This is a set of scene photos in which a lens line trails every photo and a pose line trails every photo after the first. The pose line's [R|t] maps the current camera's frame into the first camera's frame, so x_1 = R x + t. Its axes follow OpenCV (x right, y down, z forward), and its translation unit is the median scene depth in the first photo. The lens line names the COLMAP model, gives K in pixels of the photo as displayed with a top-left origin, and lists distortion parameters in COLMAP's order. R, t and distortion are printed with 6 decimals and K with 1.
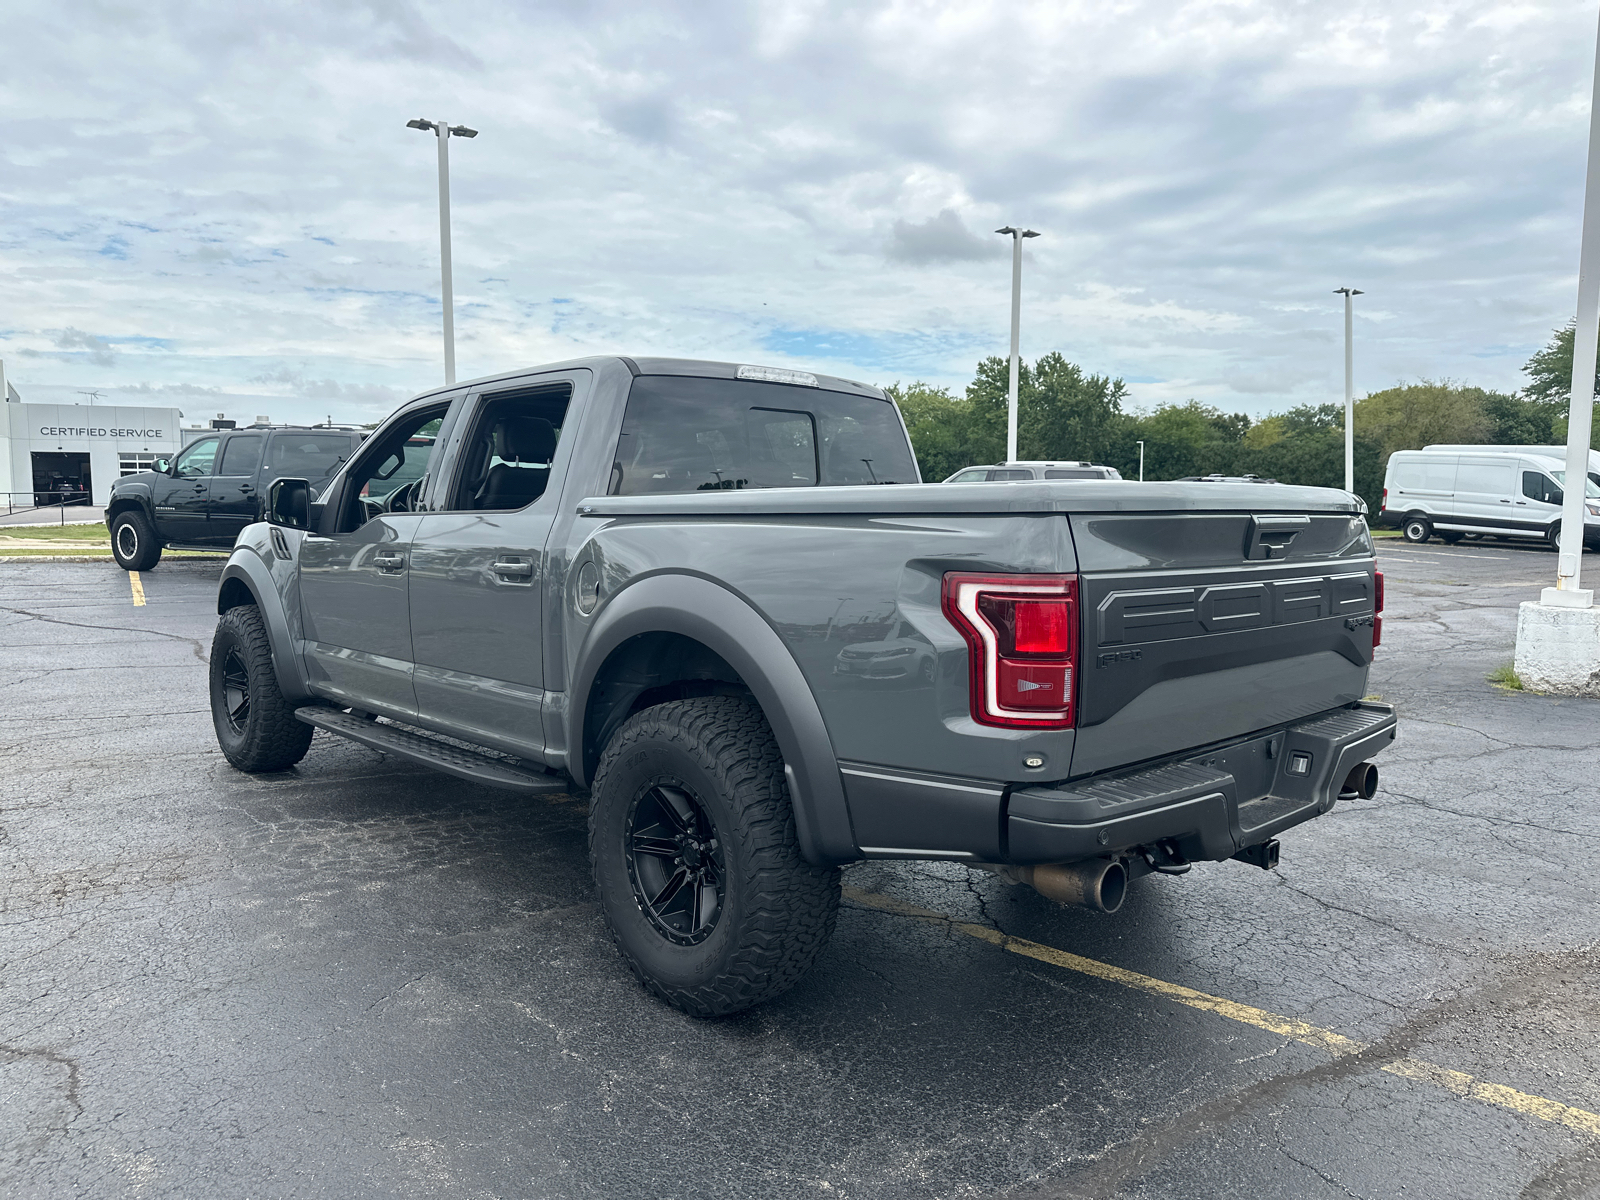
lens RADIAL K [[1116.7, 0, 791.0], [0, 1116.7, 603.0], [0, 0, 1]] dist [0.029080, -0.036611]
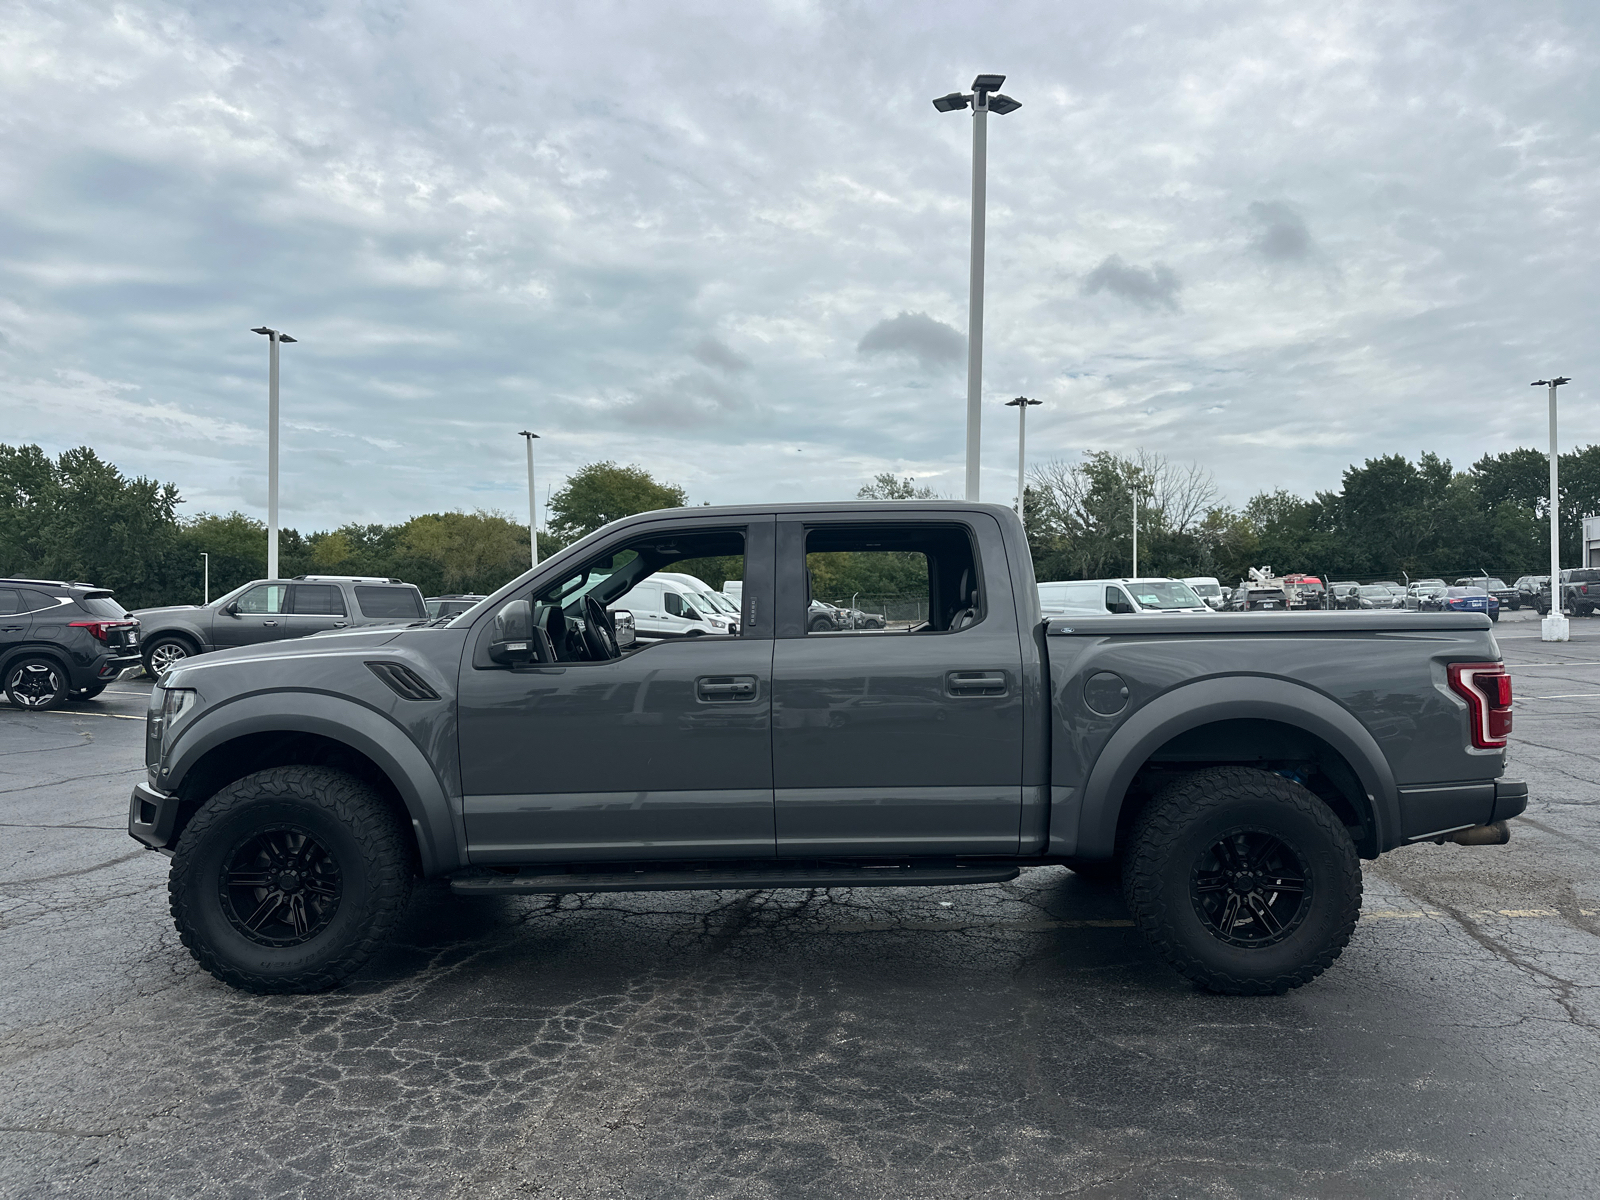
lens RADIAL K [[1116.7, 0, 811.7], [0, 1116.7, 592.8], [0, 0, 1]] dist [0.029080, -0.036611]
pose [[0.680495, 0.013607, 0.732626, -1.069173], [0.068174, 0.994315, -0.081790, -0.036399], [-0.729574, 0.105604, 0.675699, 0.307882]]
